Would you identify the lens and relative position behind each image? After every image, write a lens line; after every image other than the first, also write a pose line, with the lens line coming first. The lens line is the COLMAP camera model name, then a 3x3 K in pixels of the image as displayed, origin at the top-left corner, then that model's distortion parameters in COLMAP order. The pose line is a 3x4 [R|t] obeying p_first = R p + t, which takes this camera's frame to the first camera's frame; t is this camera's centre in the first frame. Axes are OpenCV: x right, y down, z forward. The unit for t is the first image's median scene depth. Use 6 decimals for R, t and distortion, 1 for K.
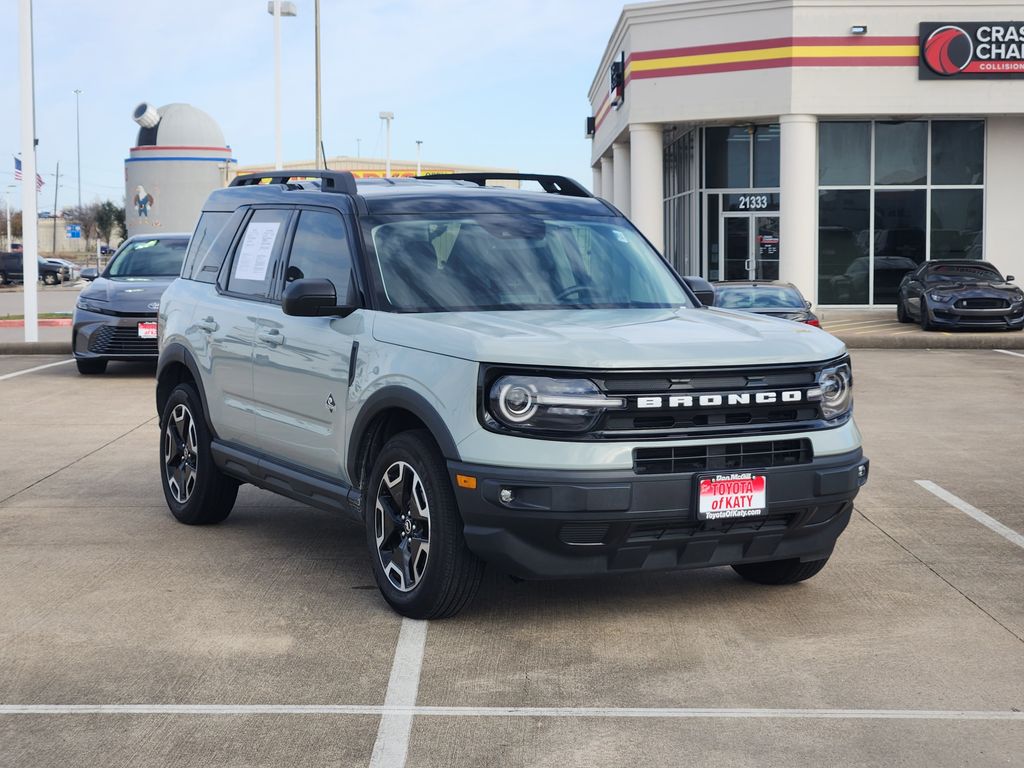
lens RADIAL K [[1642.2, 0, 512.0], [0, 1642.2, 384.0], [0, 0, 1]] dist [-0.013901, 0.072531]
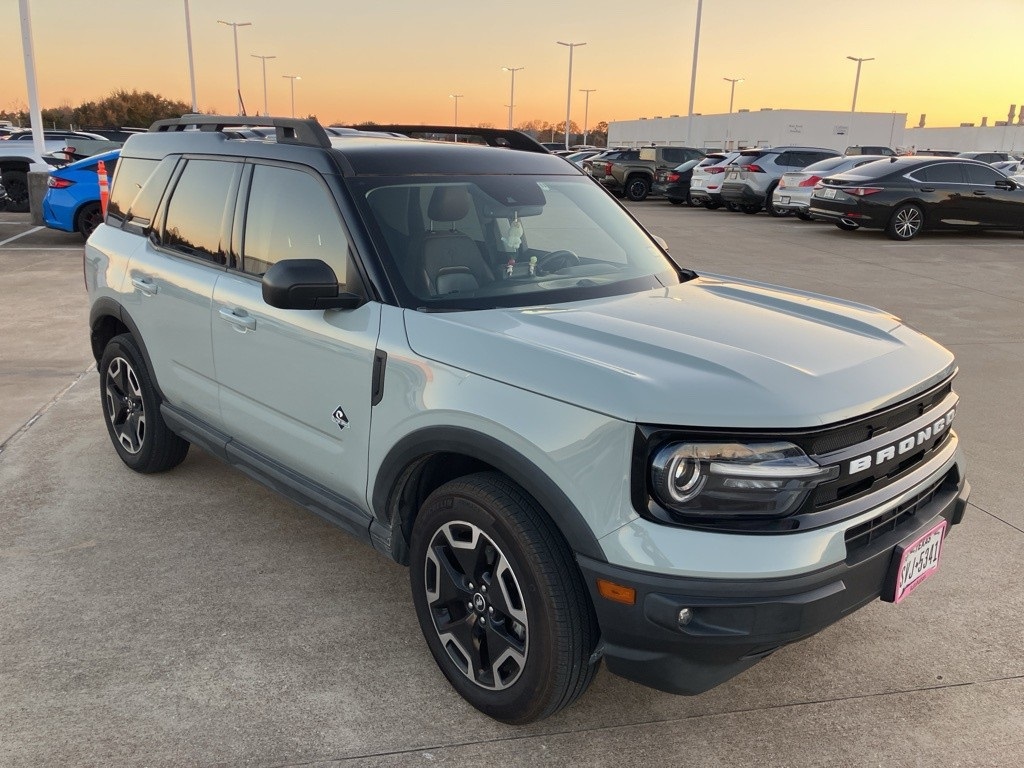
lens RADIAL K [[814.3, 0, 509.5], [0, 814.3, 384.3], [0, 0, 1]] dist [0.000888, 0.000543]
pose [[0.963431, -0.058814, 0.261422, -0.138100], [0.010076, 0.982876, 0.183992, -0.080451], [-0.267766, -0.174630, 0.947526, 0.615667]]
